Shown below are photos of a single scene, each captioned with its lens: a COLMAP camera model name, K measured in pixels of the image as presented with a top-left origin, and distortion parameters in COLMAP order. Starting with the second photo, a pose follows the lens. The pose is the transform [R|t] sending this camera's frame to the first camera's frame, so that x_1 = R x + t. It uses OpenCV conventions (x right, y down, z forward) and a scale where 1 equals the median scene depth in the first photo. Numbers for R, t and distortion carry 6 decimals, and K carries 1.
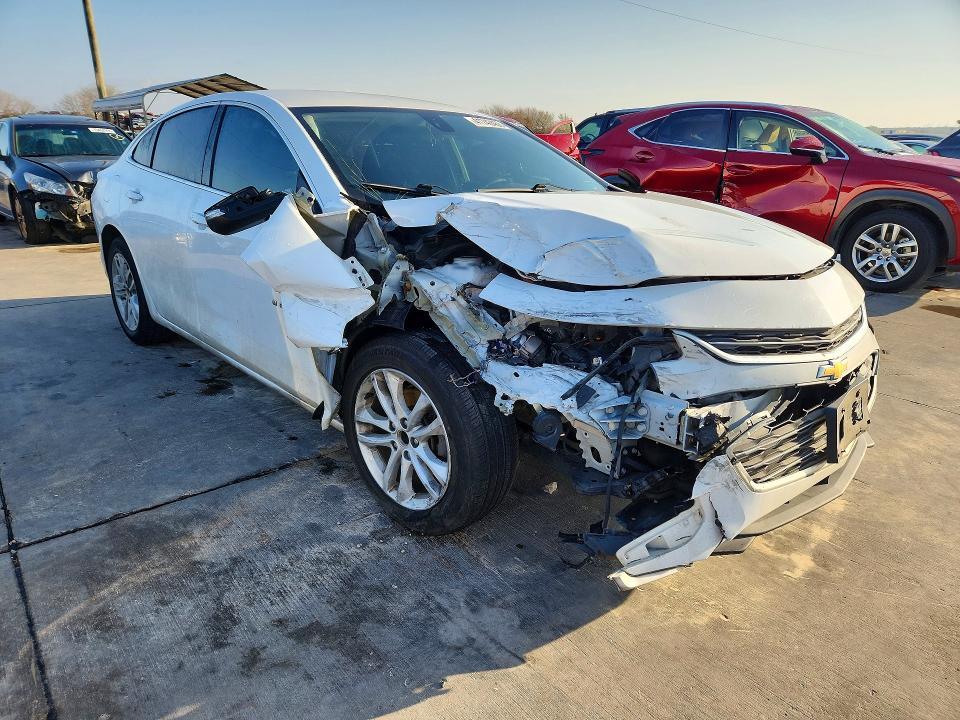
lens RADIAL K [[680.1, 0, 481.9], [0, 680.1, 356.6], [0, 0, 1]] dist [0.043734, -0.014109]
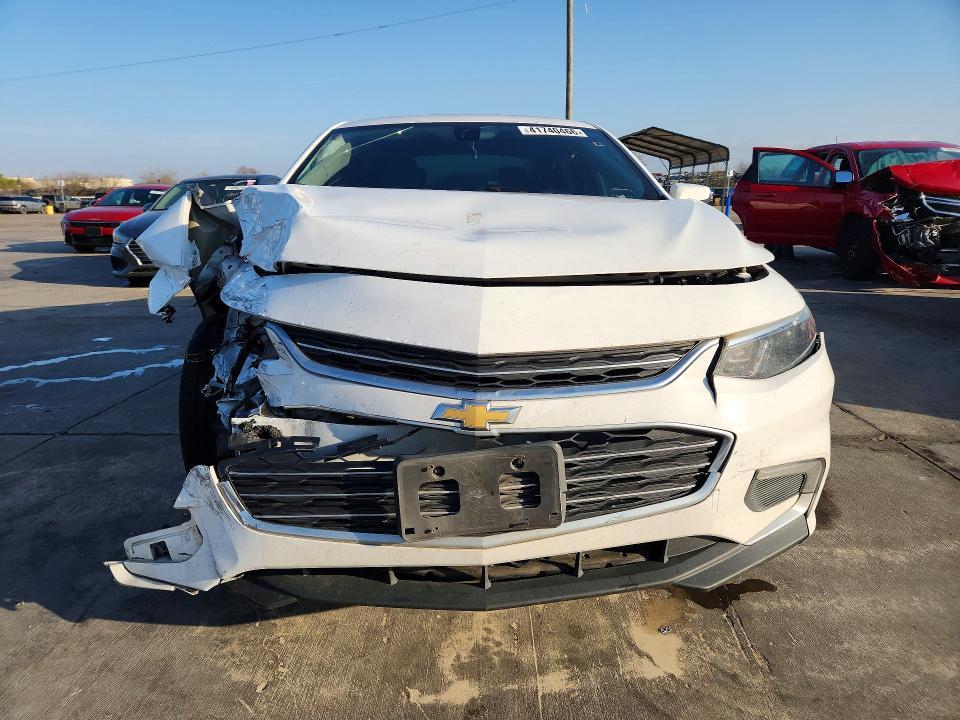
lens RADIAL K [[680.1, 0, 480.9], [0, 680.1, 359.8], [0, 0, 1]] dist [0.043734, -0.014109]
pose [[0.738073, 0.136055, -0.660861, 1.026434], [-0.186268, 0.982482, -0.005762, -0.035957], [0.648500, 0.127350, 0.750487, 0.523455]]
